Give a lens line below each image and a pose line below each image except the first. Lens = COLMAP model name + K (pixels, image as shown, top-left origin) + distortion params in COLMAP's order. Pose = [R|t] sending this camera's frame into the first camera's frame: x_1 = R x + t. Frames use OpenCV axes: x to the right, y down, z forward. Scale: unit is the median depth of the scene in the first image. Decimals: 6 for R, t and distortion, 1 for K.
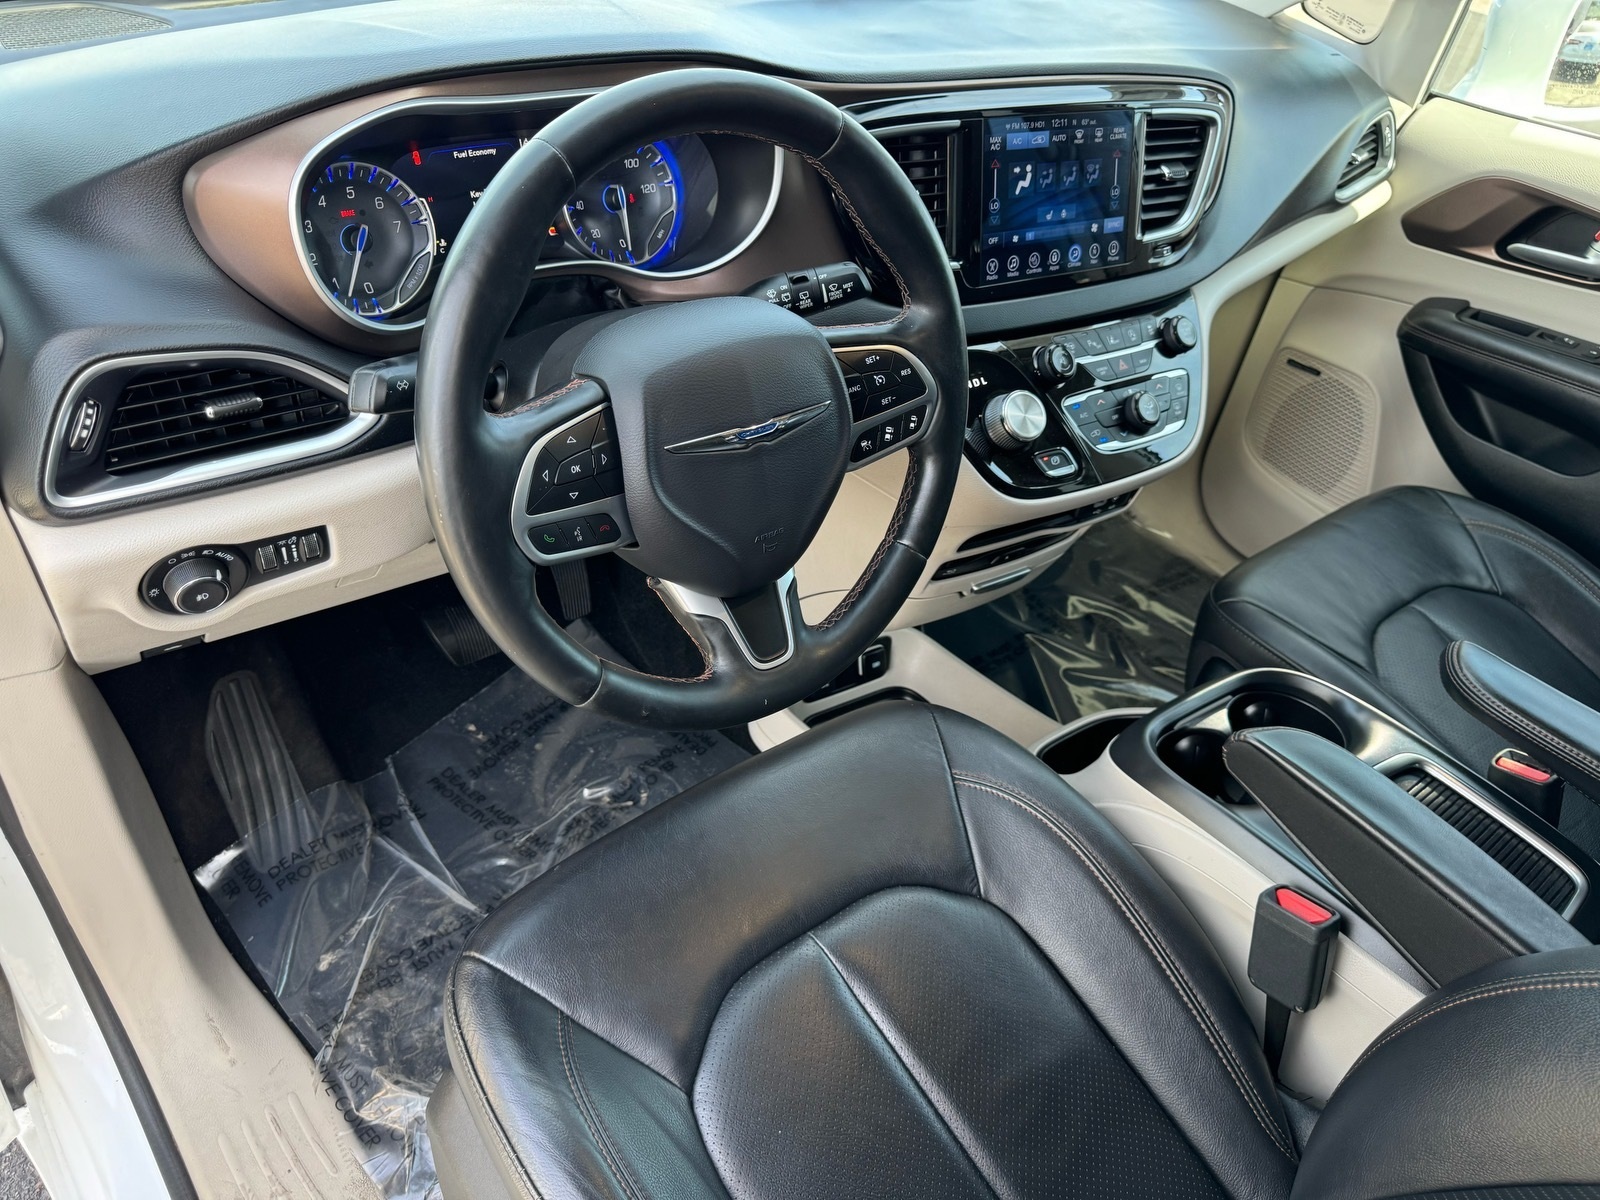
lens RADIAL K [[1141.9, 0, 795.4], [0, 1141.9, 605.5], [0, 0, 1]] dist [0.081159, -0.148874]
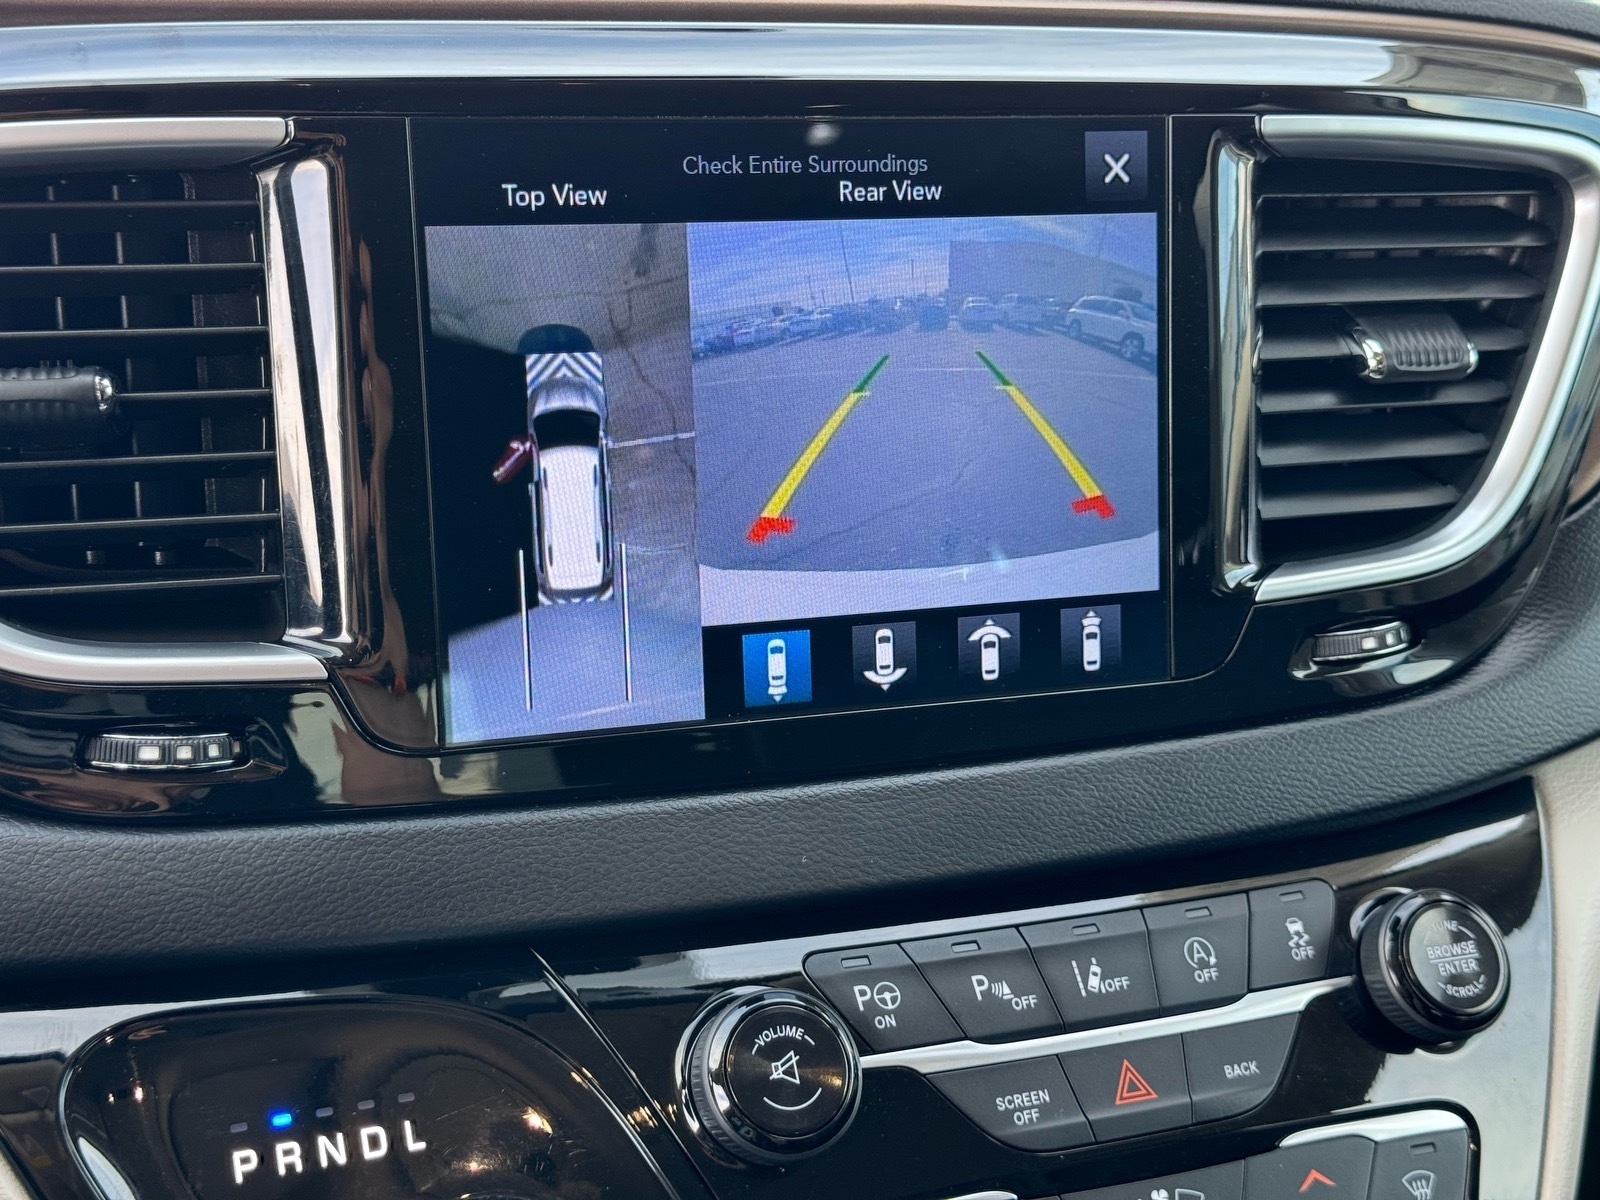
lens RADIAL K [[2236.2, 0, 786.5], [0, 2236.2, 602.9], [0, 0, 1]] dist [0.181878, -0.456578]
pose [[0.973302, 0.057031, -0.222331, 0.333891], [-0.109871, 0.966218, -0.233135, -0.200442], [0.201524, 0.251338, 0.946687, 0.540587]]
